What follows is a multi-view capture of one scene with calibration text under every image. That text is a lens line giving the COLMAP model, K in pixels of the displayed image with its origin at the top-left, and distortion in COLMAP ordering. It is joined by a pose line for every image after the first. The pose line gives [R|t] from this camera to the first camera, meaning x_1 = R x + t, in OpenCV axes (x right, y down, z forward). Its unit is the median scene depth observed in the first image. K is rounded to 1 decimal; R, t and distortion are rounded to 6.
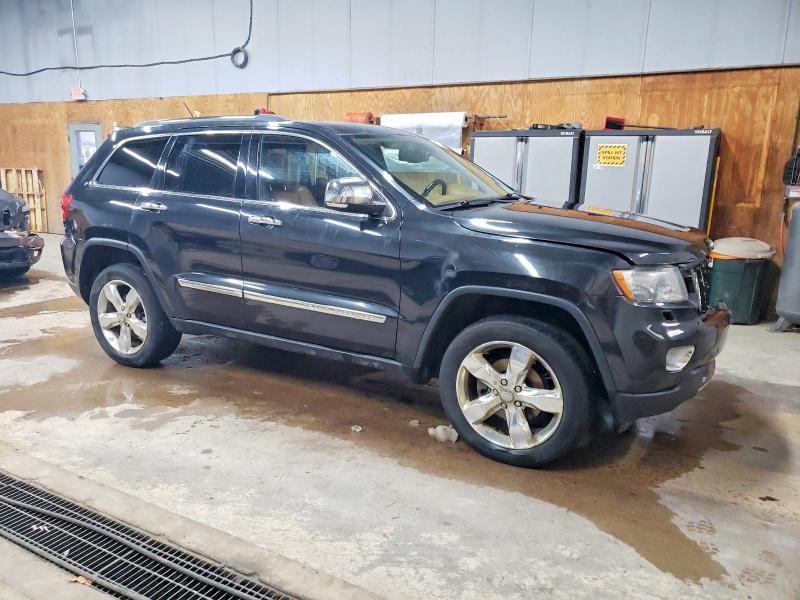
lens RADIAL K [[617.5, 0, 393.4], [0, 617.5, 296.7], [0, 0, 1]] dist [0.010749, 0.020302]
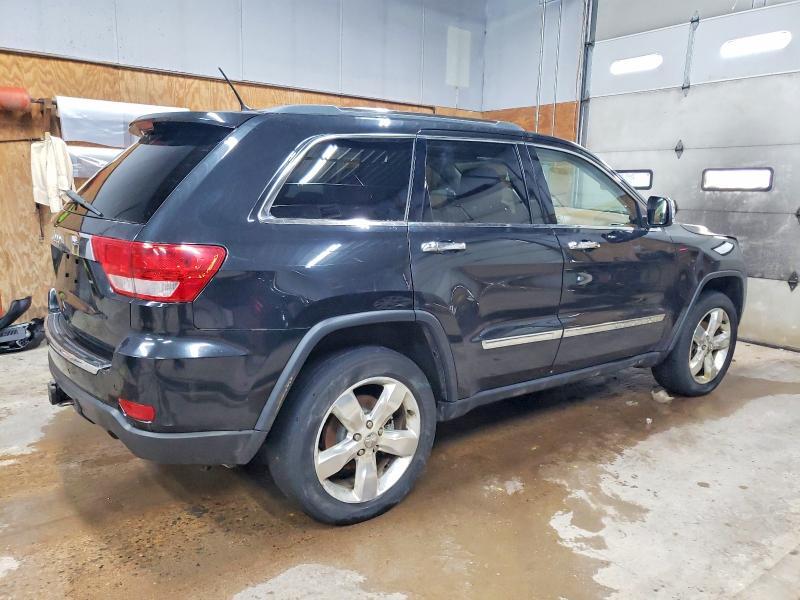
lens RADIAL K [[617.5, 0, 396.8], [0, 617.5, 303.1], [0, 0, 1]] dist [0.010749, 0.020302]
pose [[0.386701, -0.180490, 0.904370, -0.987090], [0.172966, 0.977453, 0.121116, -0.169485], [-0.905839, 0.109590, 0.409200, 0.762081]]
